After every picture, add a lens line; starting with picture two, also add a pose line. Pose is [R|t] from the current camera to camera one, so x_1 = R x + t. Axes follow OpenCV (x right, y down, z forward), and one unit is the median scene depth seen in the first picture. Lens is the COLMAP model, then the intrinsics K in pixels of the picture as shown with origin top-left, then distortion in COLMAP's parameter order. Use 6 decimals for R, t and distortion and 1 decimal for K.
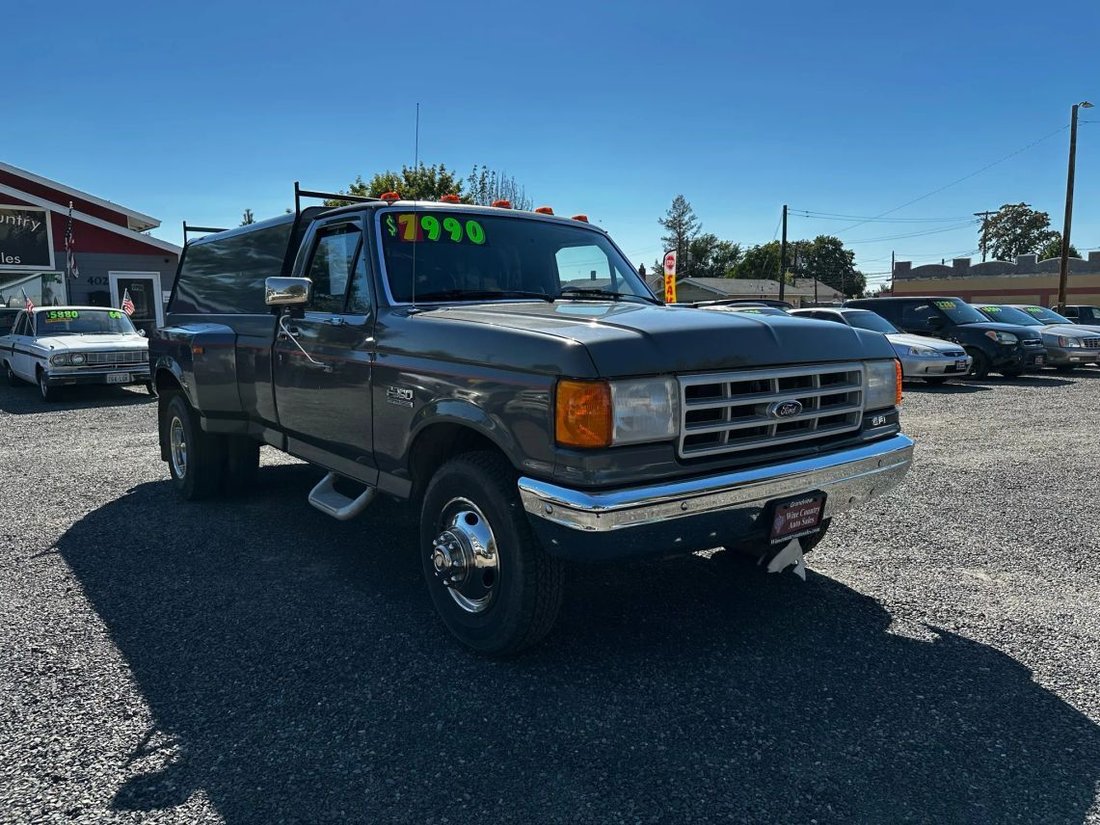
lens RADIAL K [[788.0, 0, 553.0], [0, 788.0, 421.3], [0, 0, 1]] dist [0.018555, -0.010873]
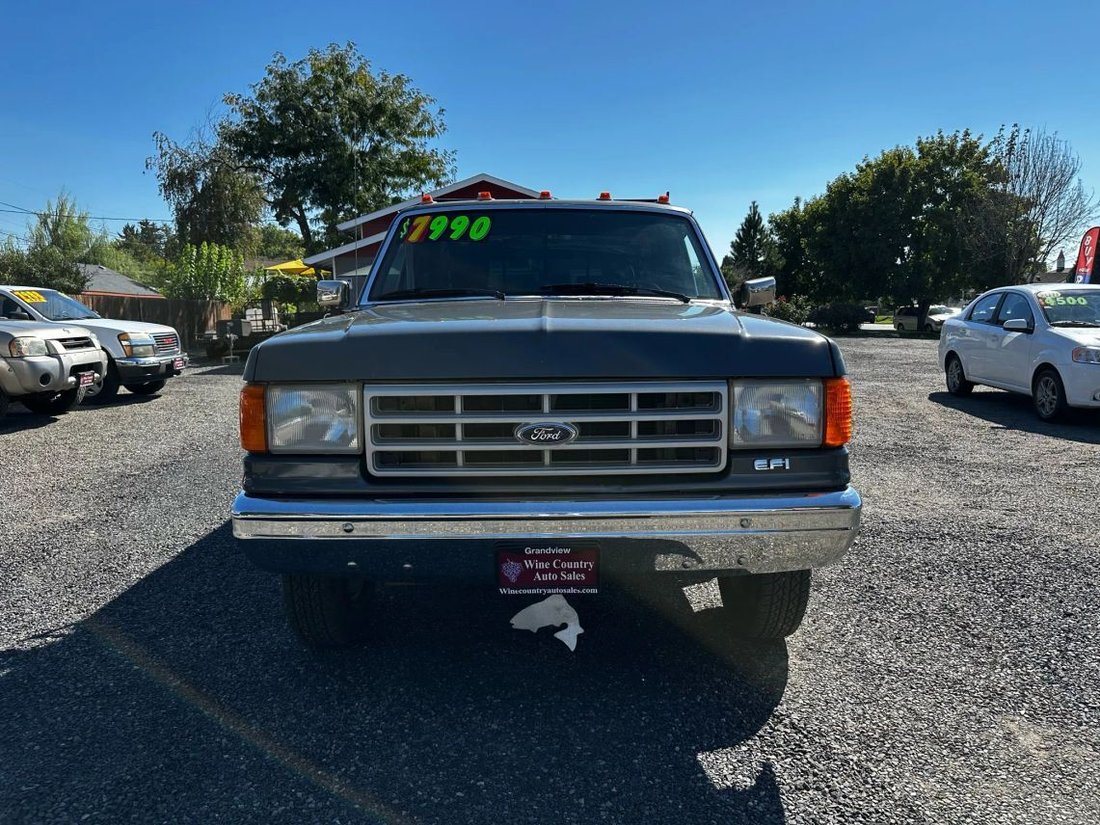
lens RADIAL K [[788.0, 0, 551.4], [0, 788.0, 402.4], [0, 0, 1]] dist [0.018555, -0.010873]
pose [[0.779056, 0.069993, -0.623035, 0.786354], [-0.073483, 0.997093, 0.020130, -0.062578], [0.622633, 0.030100, 0.781935, 0.361066]]
